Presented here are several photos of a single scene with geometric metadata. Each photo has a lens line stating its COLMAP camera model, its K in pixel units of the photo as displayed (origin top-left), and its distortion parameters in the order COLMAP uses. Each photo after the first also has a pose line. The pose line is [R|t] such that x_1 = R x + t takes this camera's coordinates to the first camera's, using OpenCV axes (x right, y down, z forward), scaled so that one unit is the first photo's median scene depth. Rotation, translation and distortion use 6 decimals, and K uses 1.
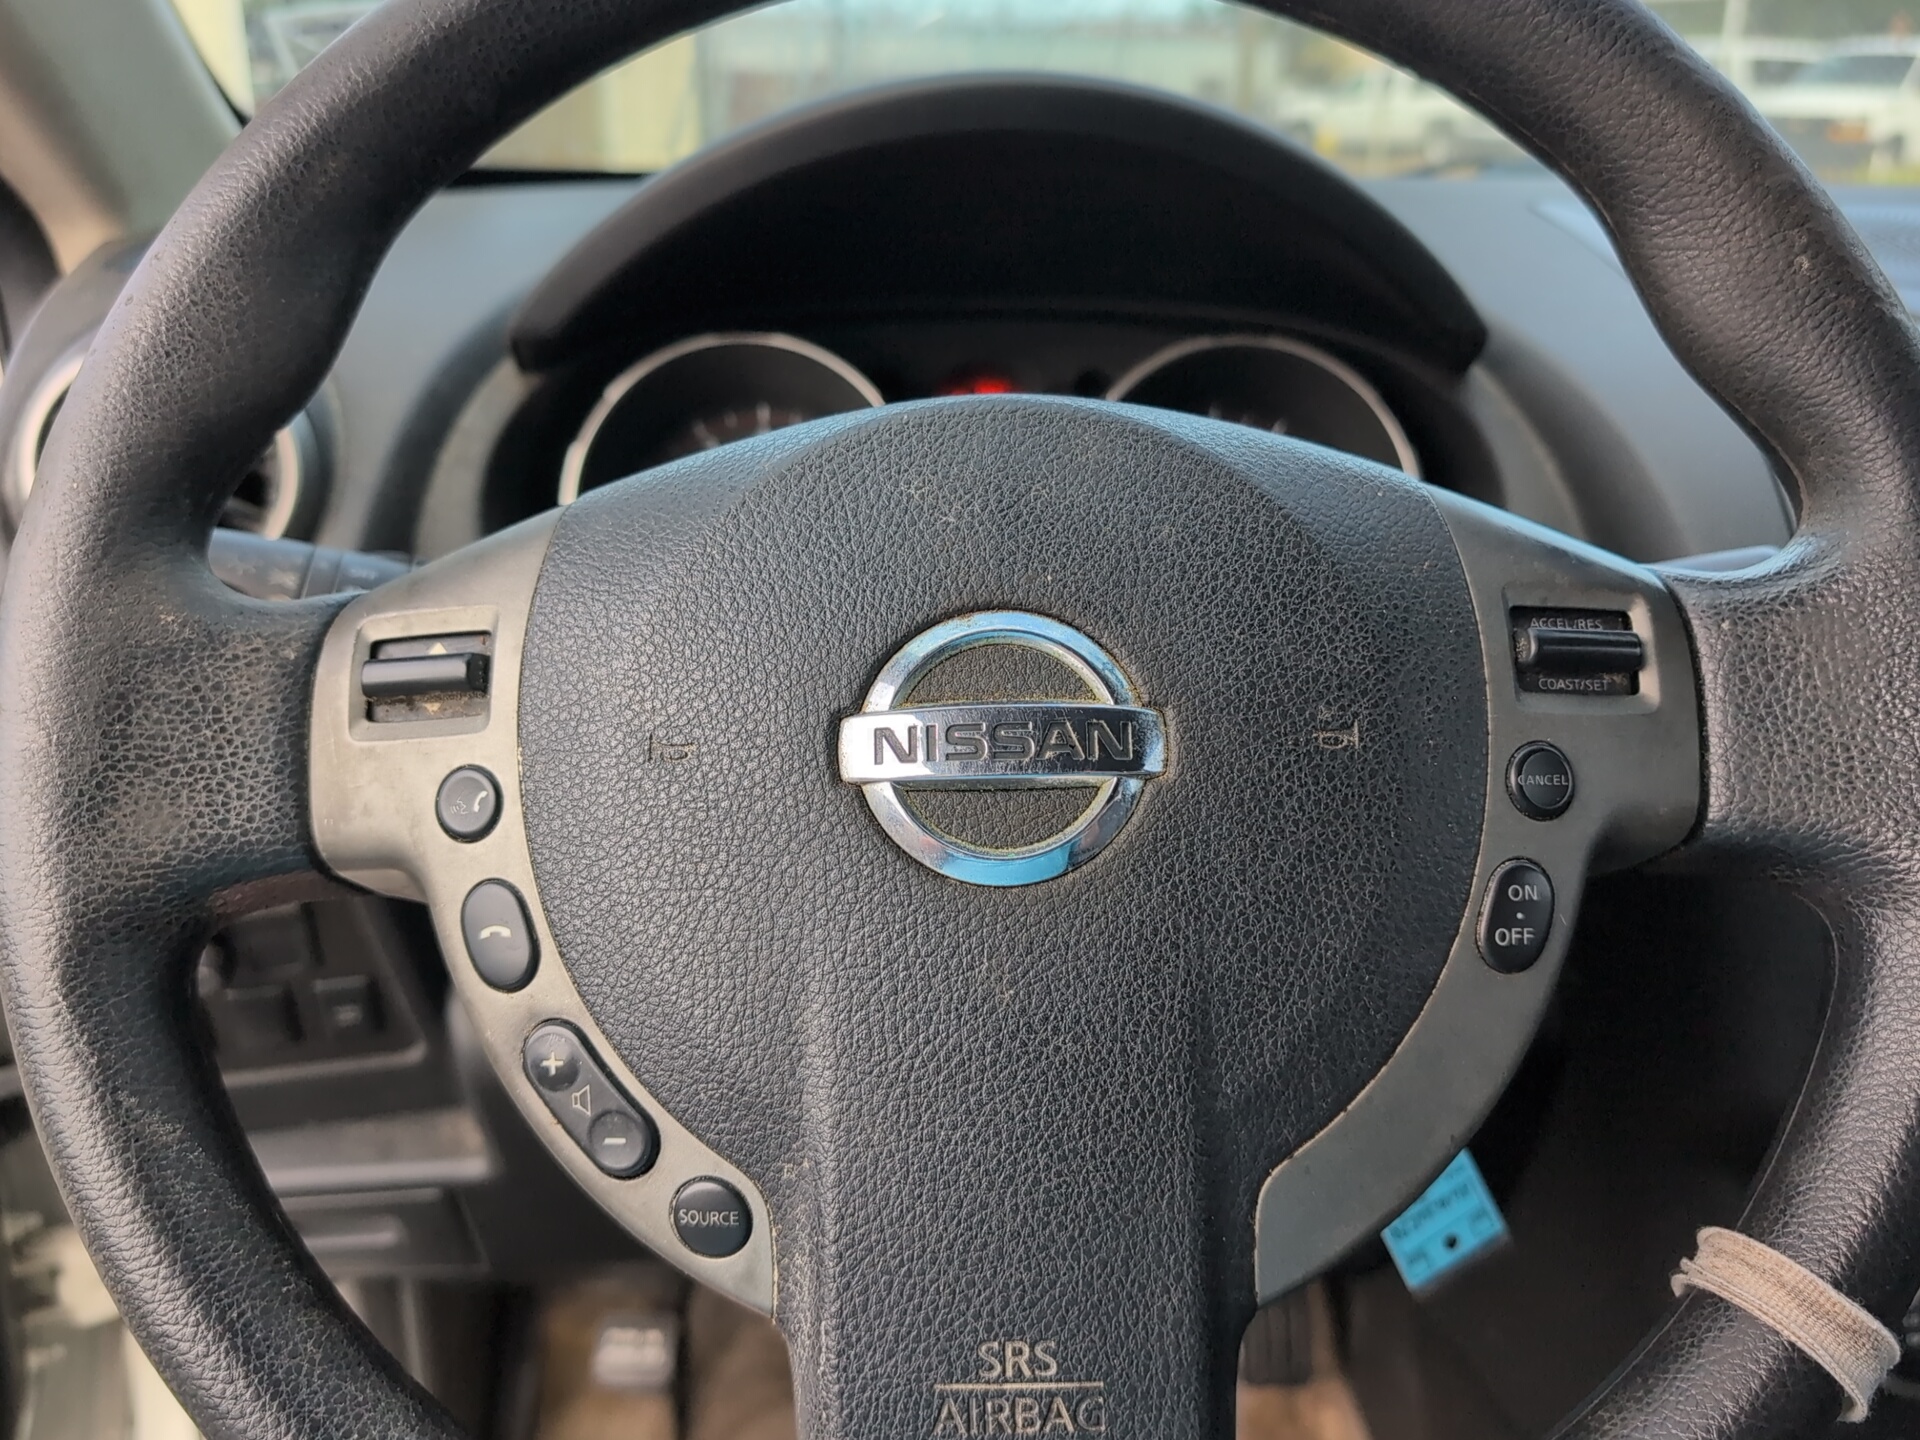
lens RADIAL K [[1561.2, 0, 944.2], [0, 1561.2, 717.7], [0, 0, 1]] dist [0.009717, -0.068134]
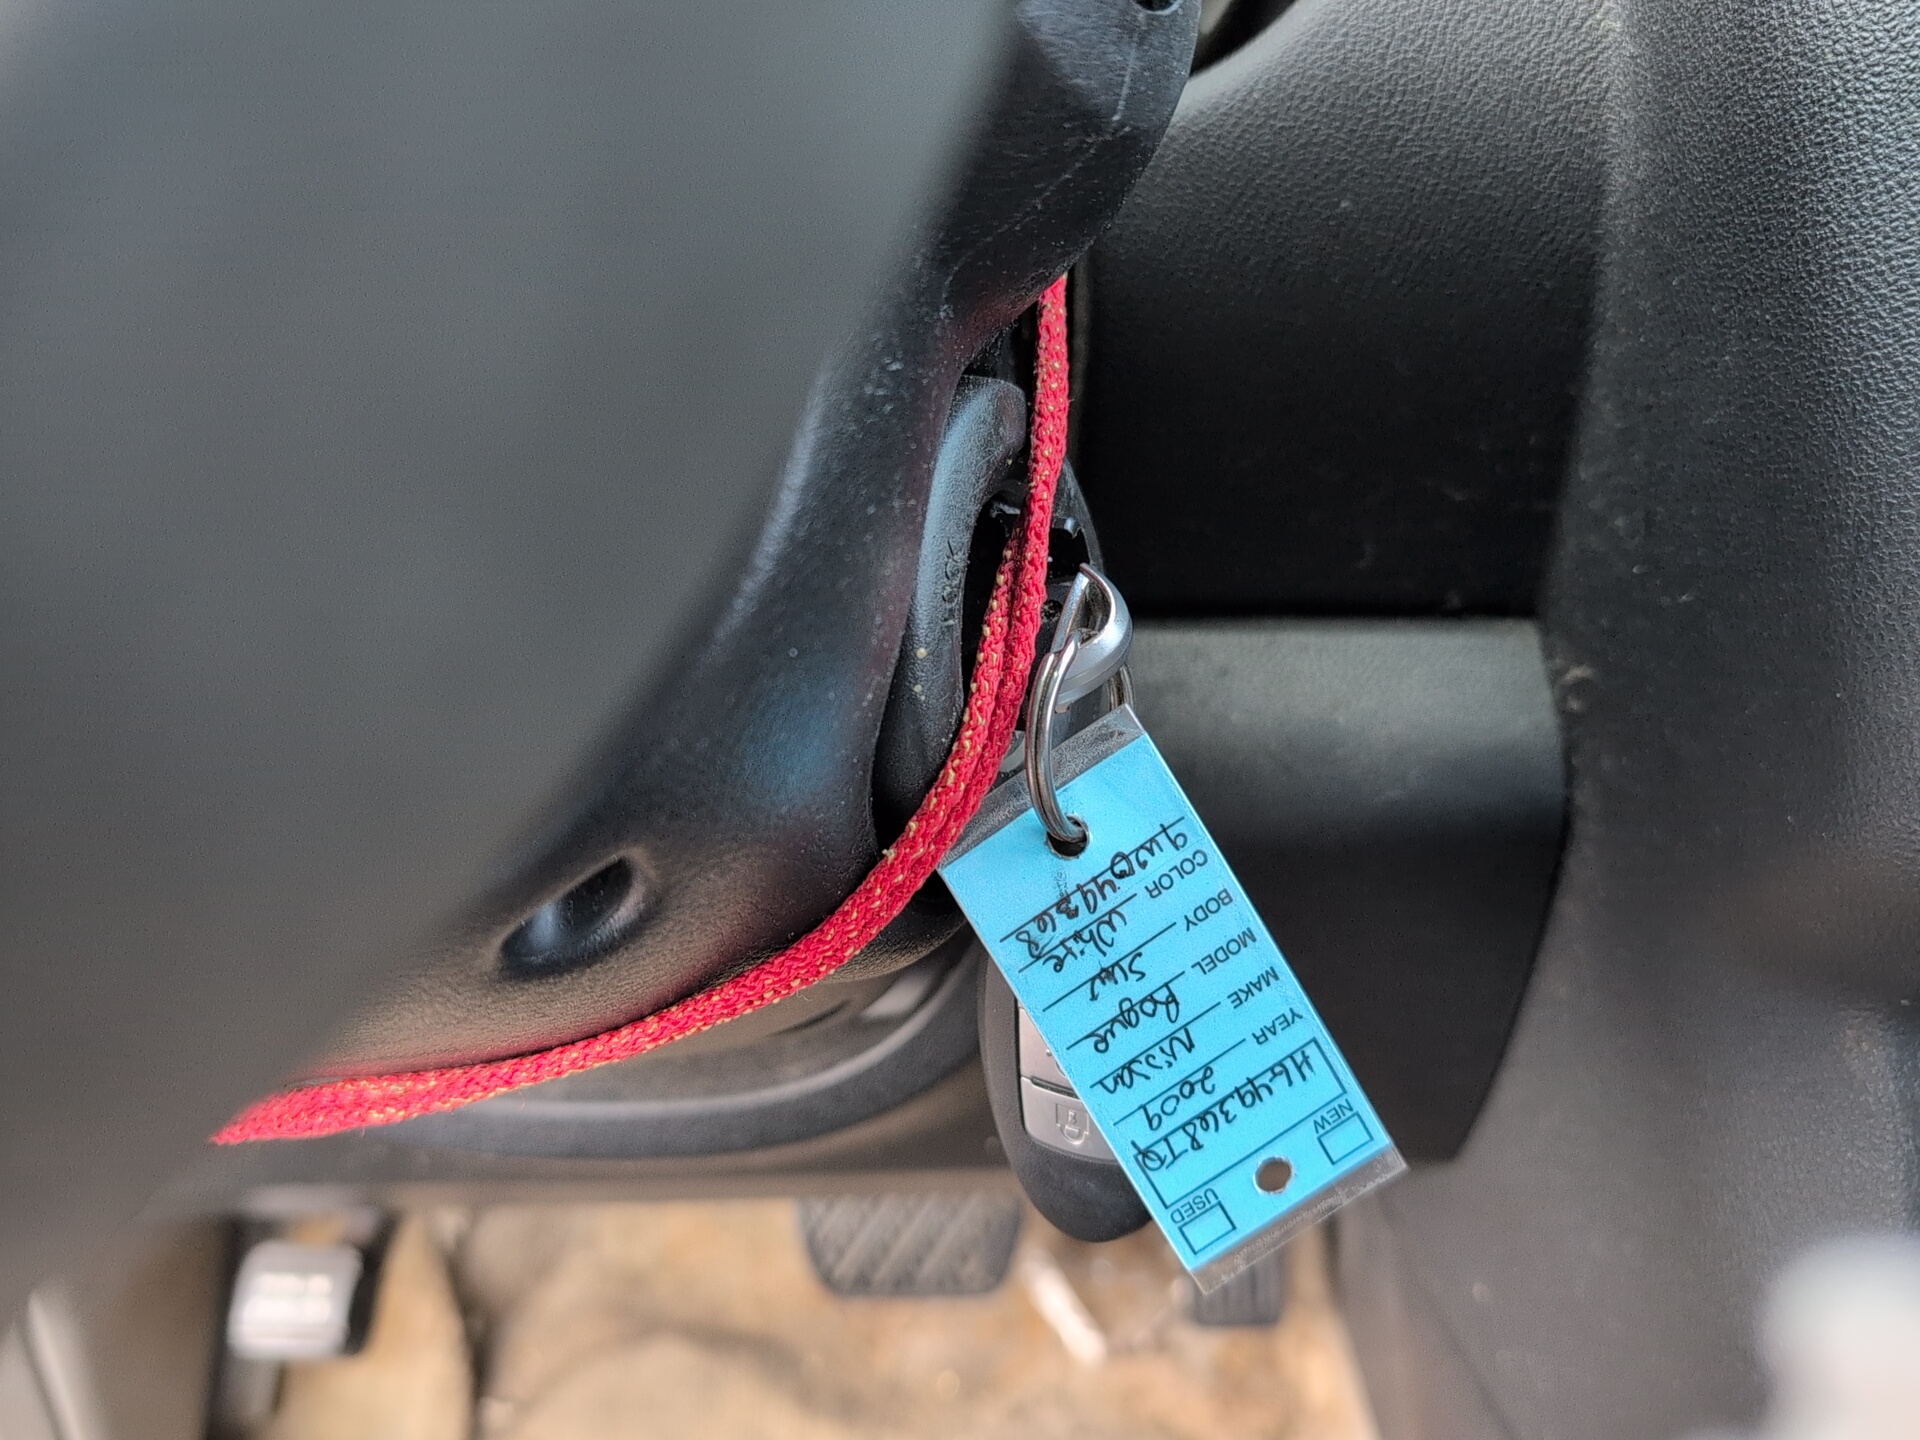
lens RADIAL K [[1584.3, 0, 960.0], [0, 1584.3, 720.0], [0, 0, 1]] dist [0.004566, -0.095157]
pose [[0.998688, -0.025259, -0.044551, 0.435181], [0.028284, 0.997241, 0.068634, 0.282173], [0.042695, -0.069804, 0.996647, 0.909418]]
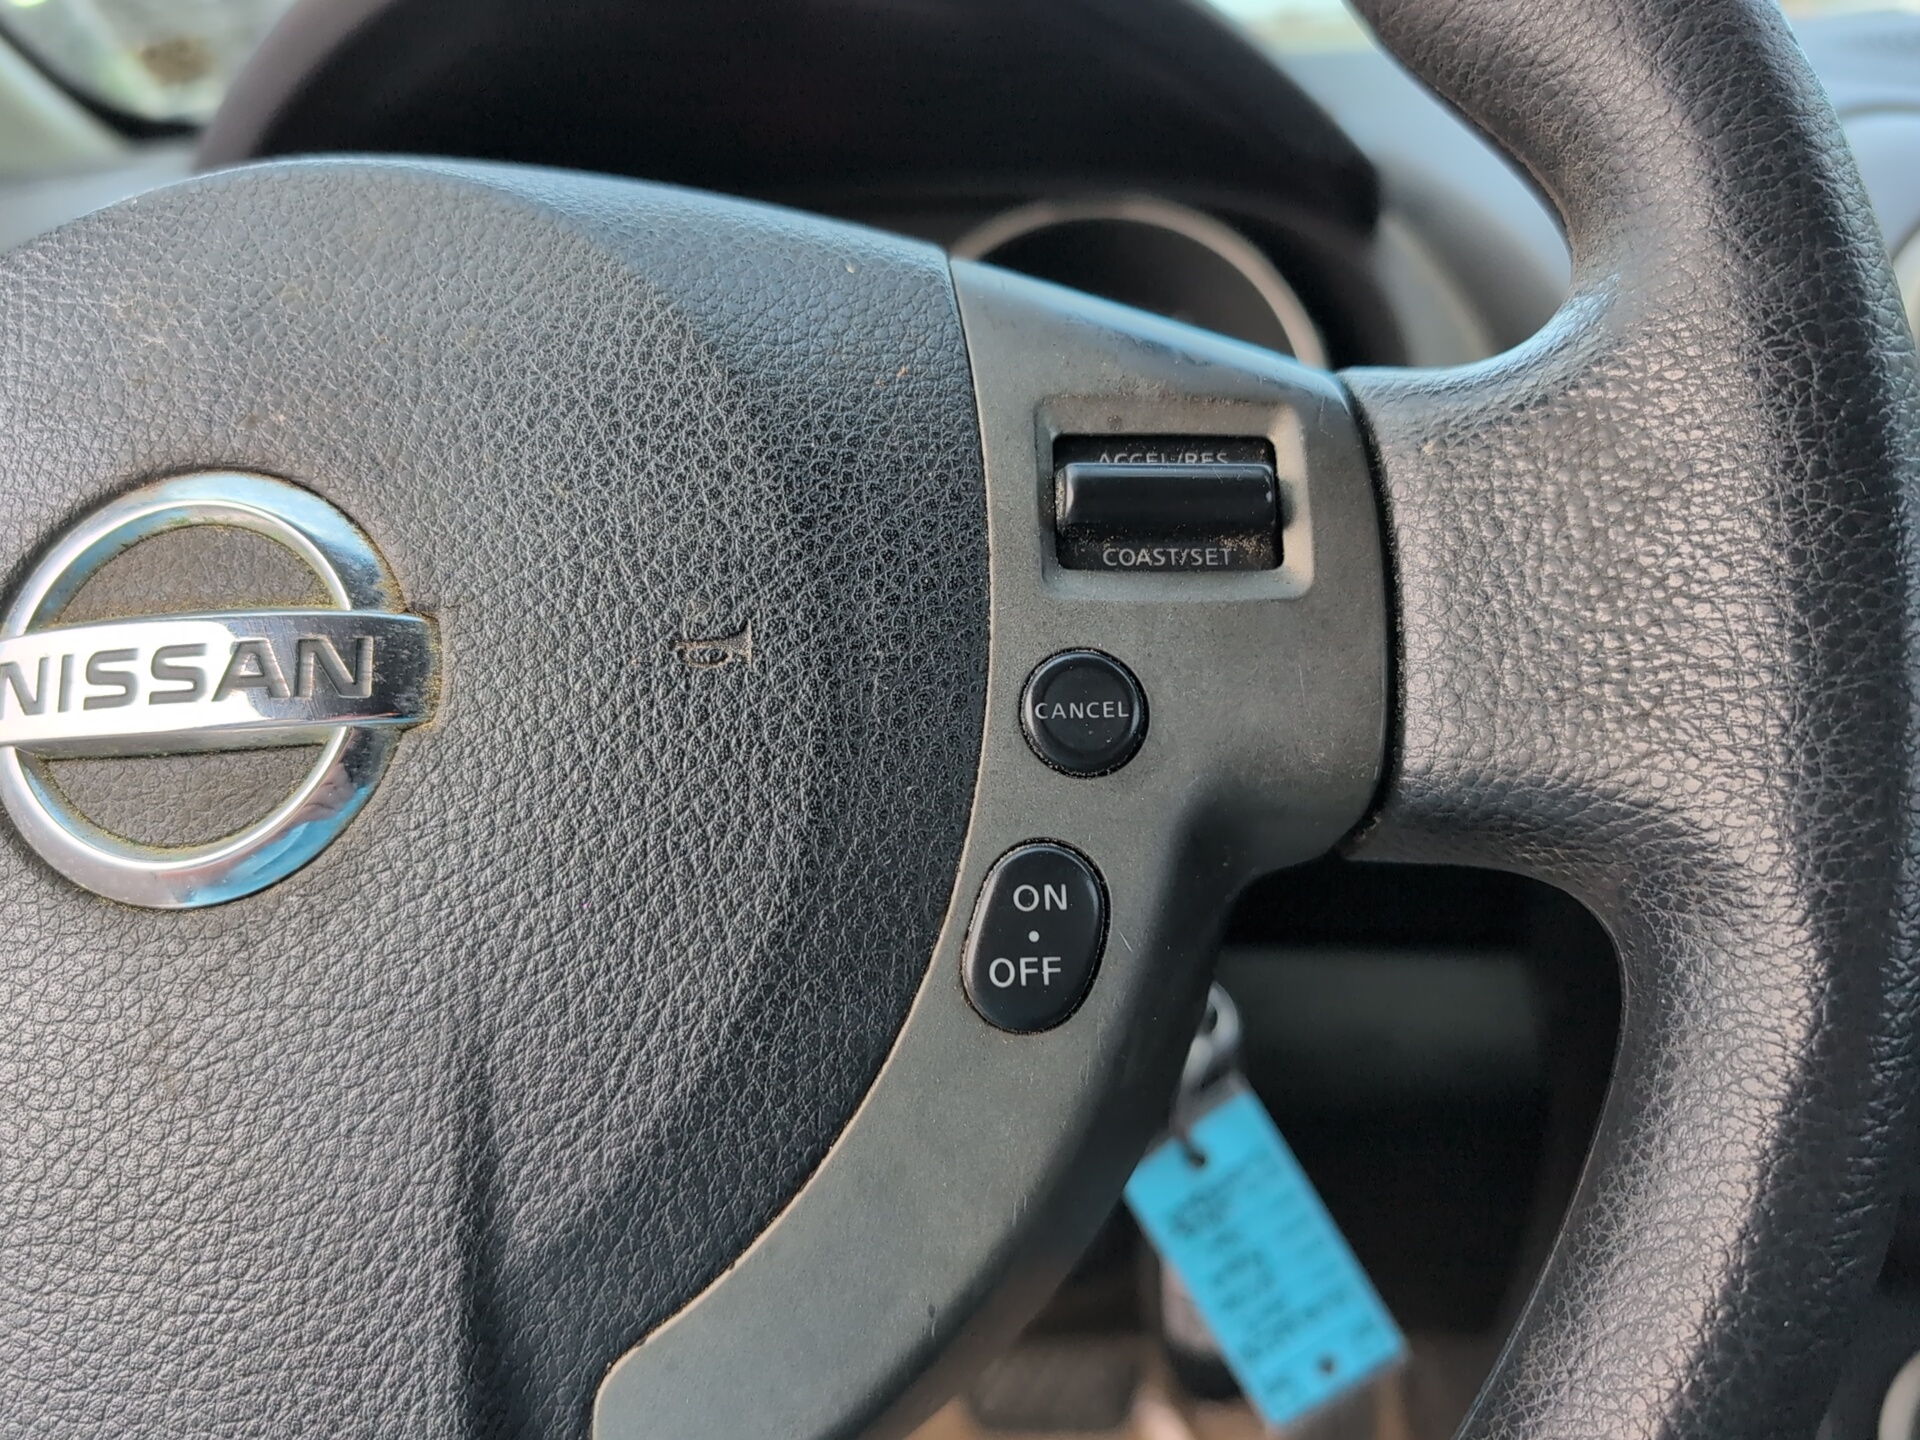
lens RADIAL K [[1584.3, 0, 960.0], [0, 1584.3, 720.0], [0, 0, 1]] dist [0.004566, -0.095157]
pose [[0.994312, -0.034292, -0.100830, 0.402359], [0.033805, 0.999407, -0.006529, 0.046612], [0.100994, 0.003083, 0.994882, 0.391350]]
